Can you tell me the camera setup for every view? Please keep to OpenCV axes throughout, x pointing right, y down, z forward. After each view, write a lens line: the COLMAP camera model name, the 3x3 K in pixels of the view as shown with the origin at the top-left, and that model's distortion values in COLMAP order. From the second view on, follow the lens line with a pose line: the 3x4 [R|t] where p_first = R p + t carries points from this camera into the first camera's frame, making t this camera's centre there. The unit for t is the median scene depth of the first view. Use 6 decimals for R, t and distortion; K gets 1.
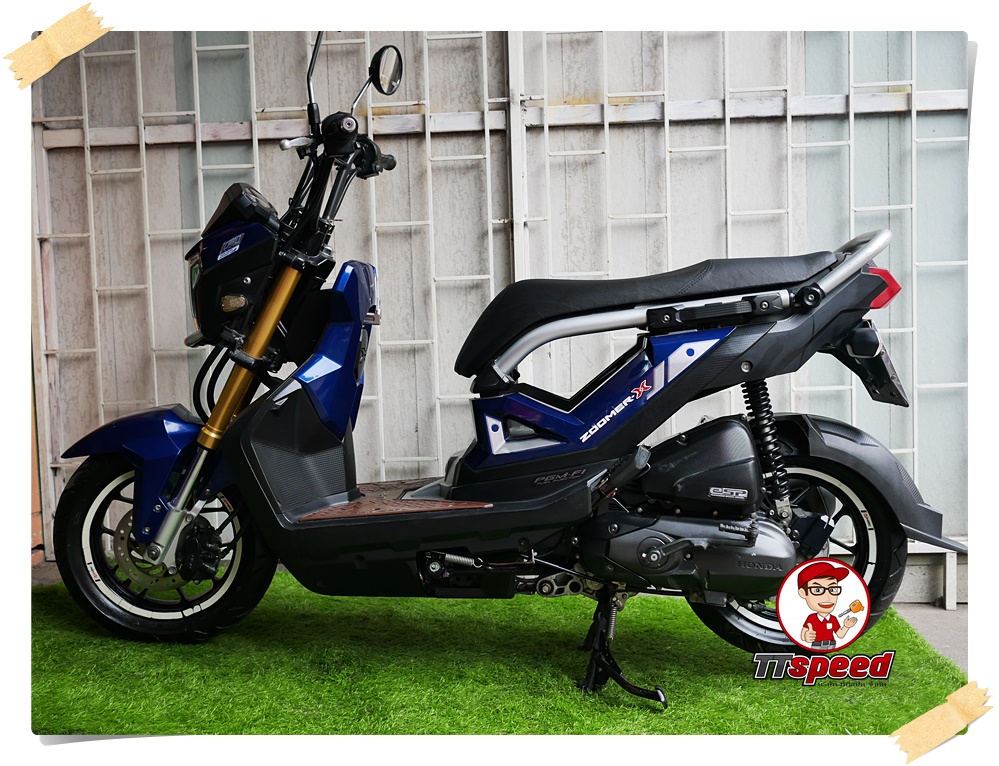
lens RADIAL K [[1072.7, 0, 499.5], [0, 1072.7, 383.0], [0, 0, 1]] dist [-0.022596, -0.001988]
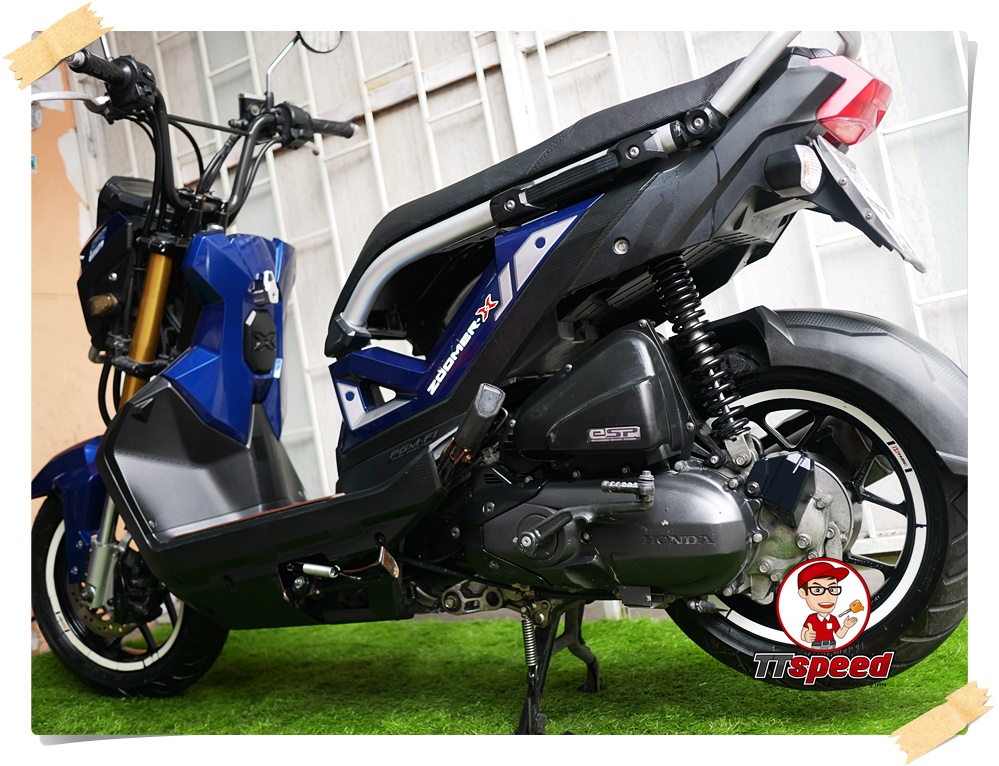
lens RADIAL K [[1072.7, 0, 499.5], [0, 1072.7, 383.0], [0, 0, 1]] dist [-0.022596, -0.001988]
pose [[0.888663, -0.157912, -0.430514, 0.426250], [0.122406, 0.986459, -0.109161, 0.130102], [0.441922, 0.044310, 0.895959, 0.353744]]
